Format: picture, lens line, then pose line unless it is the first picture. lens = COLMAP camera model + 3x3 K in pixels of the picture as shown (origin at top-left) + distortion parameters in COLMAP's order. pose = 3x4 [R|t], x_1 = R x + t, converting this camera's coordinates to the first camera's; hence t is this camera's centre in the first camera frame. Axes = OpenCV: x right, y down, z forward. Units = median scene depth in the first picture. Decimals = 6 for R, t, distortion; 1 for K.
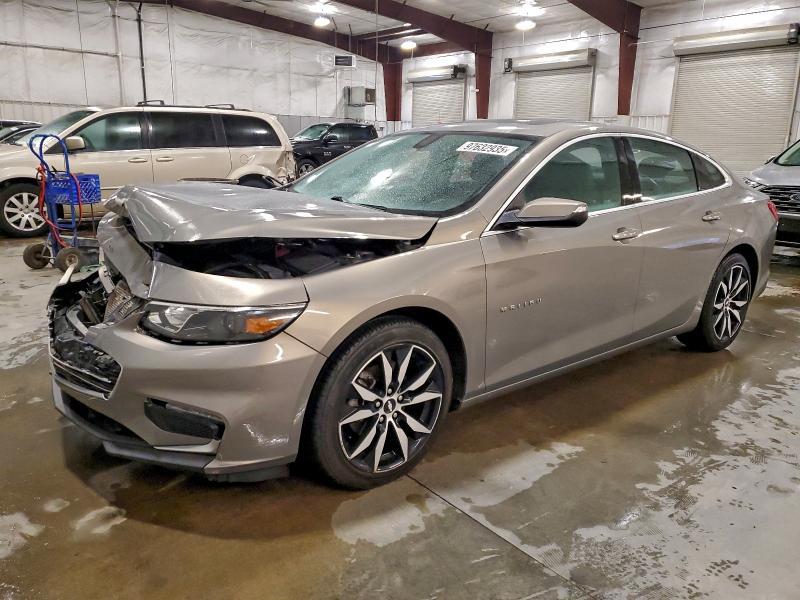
lens RADIAL K [[623.7, 0, 397.6], [0, 623.7, 299.2], [0, 0, 1]] dist [0.053716, -0.003560]
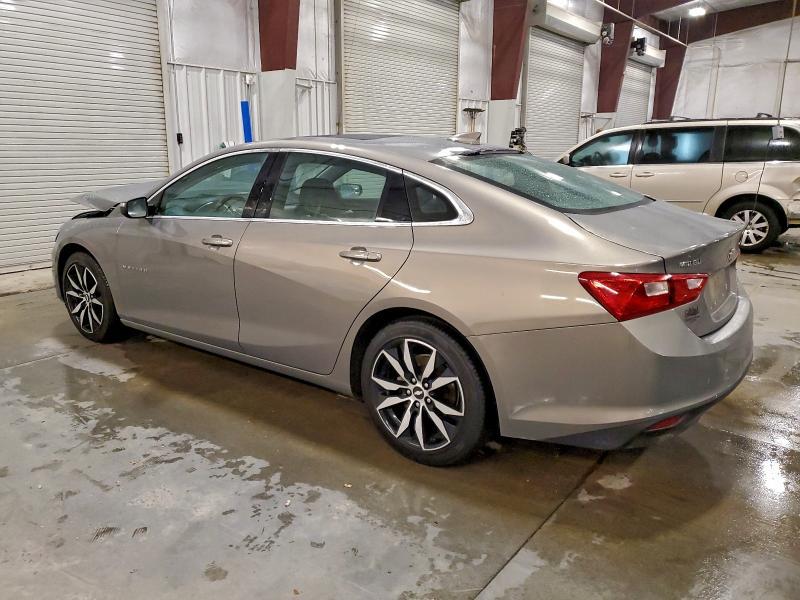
lens RADIAL K [[623.7, 0, 396.7], [0, 623.7, 300.8], [0, 0, 1]] dist [0.053716, -0.003560]
pose [[0.207960, 0.204130, -0.956600, 1.496044], [-0.229103, 0.960942, 0.155251, -0.246633], [0.950928, 0.186874, 0.246604, 1.056680]]
